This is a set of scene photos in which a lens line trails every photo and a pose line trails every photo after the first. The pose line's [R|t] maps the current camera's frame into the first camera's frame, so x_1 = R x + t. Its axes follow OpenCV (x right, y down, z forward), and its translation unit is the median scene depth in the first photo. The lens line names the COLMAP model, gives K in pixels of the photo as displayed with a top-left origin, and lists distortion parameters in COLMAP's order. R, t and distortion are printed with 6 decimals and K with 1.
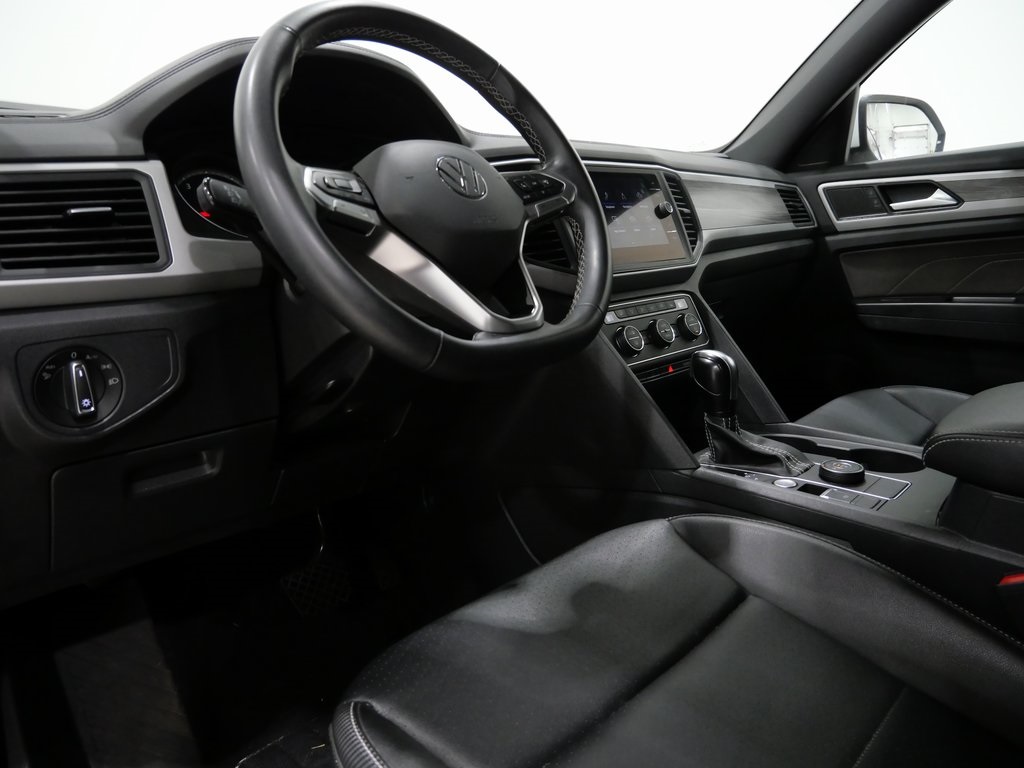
lens RADIAL K [[738.8, 0, 512.0], [0, 738.8, 384.0], [0, 0, 1]] dist [-0.028654, -0.001354]
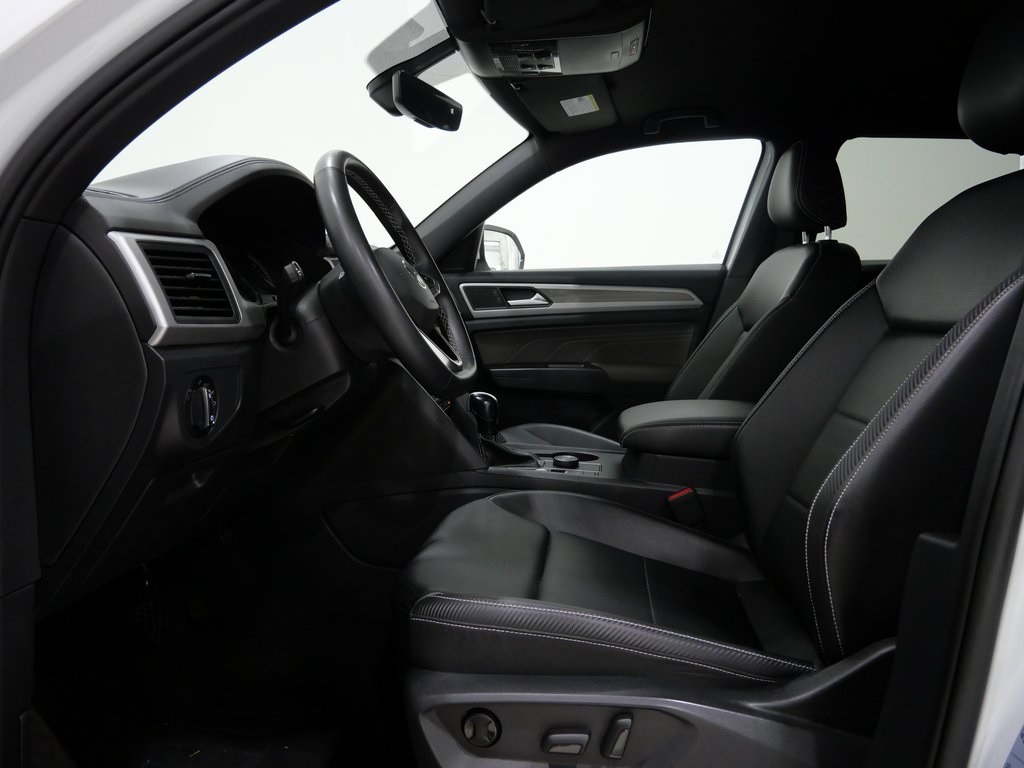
lens RADIAL K [[738.8, 0, 512.0], [0, 738.8, 384.0], [0, 0, 1]] dist [-0.028654, -0.001354]
pose [[0.796735, -0.002436, 0.604324, -0.381117], [0.068163, 0.993973, -0.085858, 0.046654], [-0.600473, 0.109599, 0.792099, -0.156913]]
